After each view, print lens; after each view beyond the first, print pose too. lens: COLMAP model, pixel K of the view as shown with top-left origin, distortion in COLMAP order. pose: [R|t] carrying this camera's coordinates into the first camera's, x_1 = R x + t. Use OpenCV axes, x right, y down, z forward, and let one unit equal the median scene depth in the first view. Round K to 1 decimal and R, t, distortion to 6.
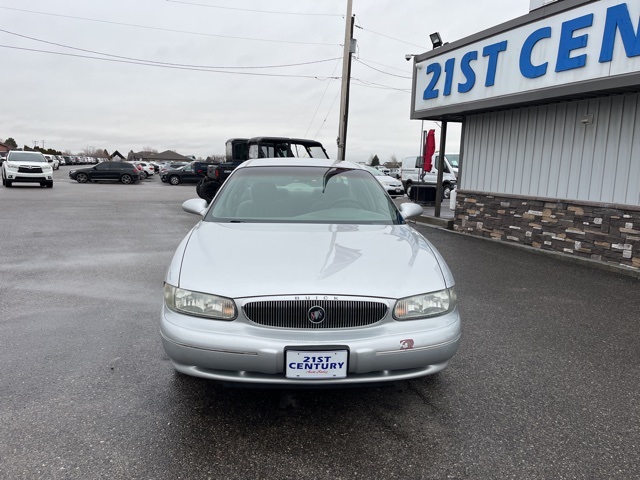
lens RADIAL K [[477.0, 0, 317.6], [0, 477.0, 242.6], [0, 0, 1]] dist [0.072533, -0.100739]
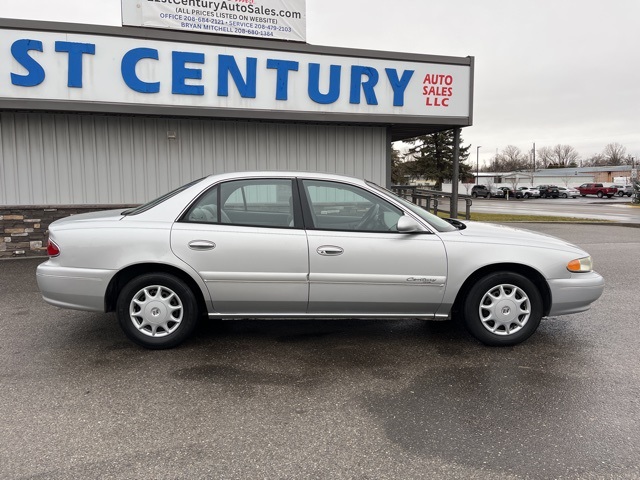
lens RADIAL K [[476.9, 0, 327.6], [0, 476.9, 238.9], [0, 0, 1]] dist [0.068825, -0.085508]
pose [[0.041473, -0.142404, 0.988939, -0.561324], [0.164153, 0.977312, 0.133845, -0.088289], [-0.985563, 0.156786, 0.063908, 0.511837]]
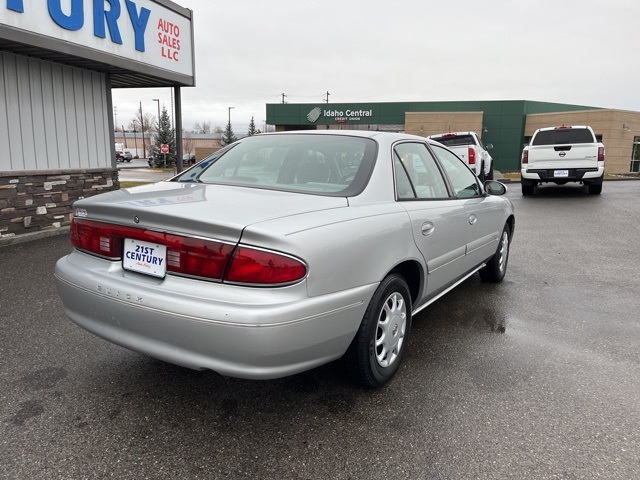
lens RADIAL K [[477.0, 0, 317.6], [0, 477.0, 242.6], [0, 0, 1]] dist [0.072533, -0.100739]
pose [[-0.804129, -0.154405, 0.574052, -0.266073], [0.049568, 0.944899, 0.323587, -0.149166], [-0.592384, 0.288661, -0.752168, 0.963471]]
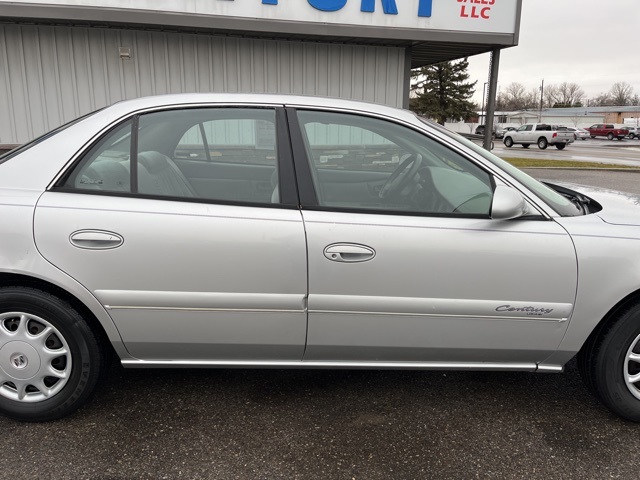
lens RADIAL K [[475.5, 0, 316.7], [0, 475.5, 238.6], [0, 0, 1]] dist [0.078117, -0.108031]
pose [[0.055243, -0.263187, 0.963162, -0.340247], [0.153721, 0.955376, 0.252243, -0.083619], [-0.986569, 0.134123, 0.093235, 0.532988]]
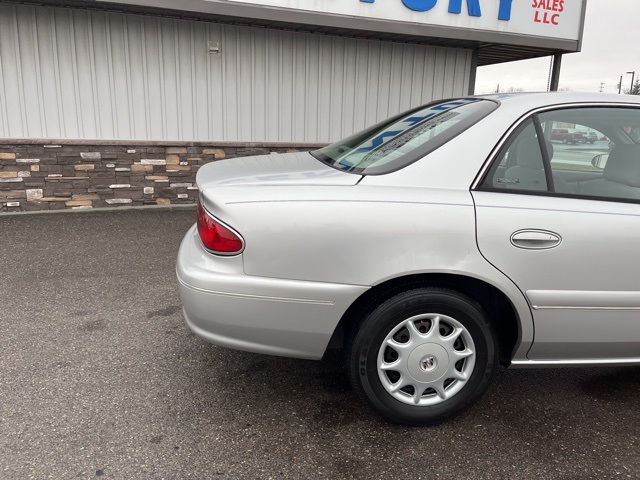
lens RADIAL K [[477.0, 0, 317.6], [0, 477.0, 242.6], [0, 0, 1]] dist [0.072533, -0.100739]
pose [[-0.036985, -0.271460, 0.961739, -0.340711], [0.132677, 0.952544, 0.273966, -0.115197], [-0.990469, 0.137733, 0.000787, 0.754950]]
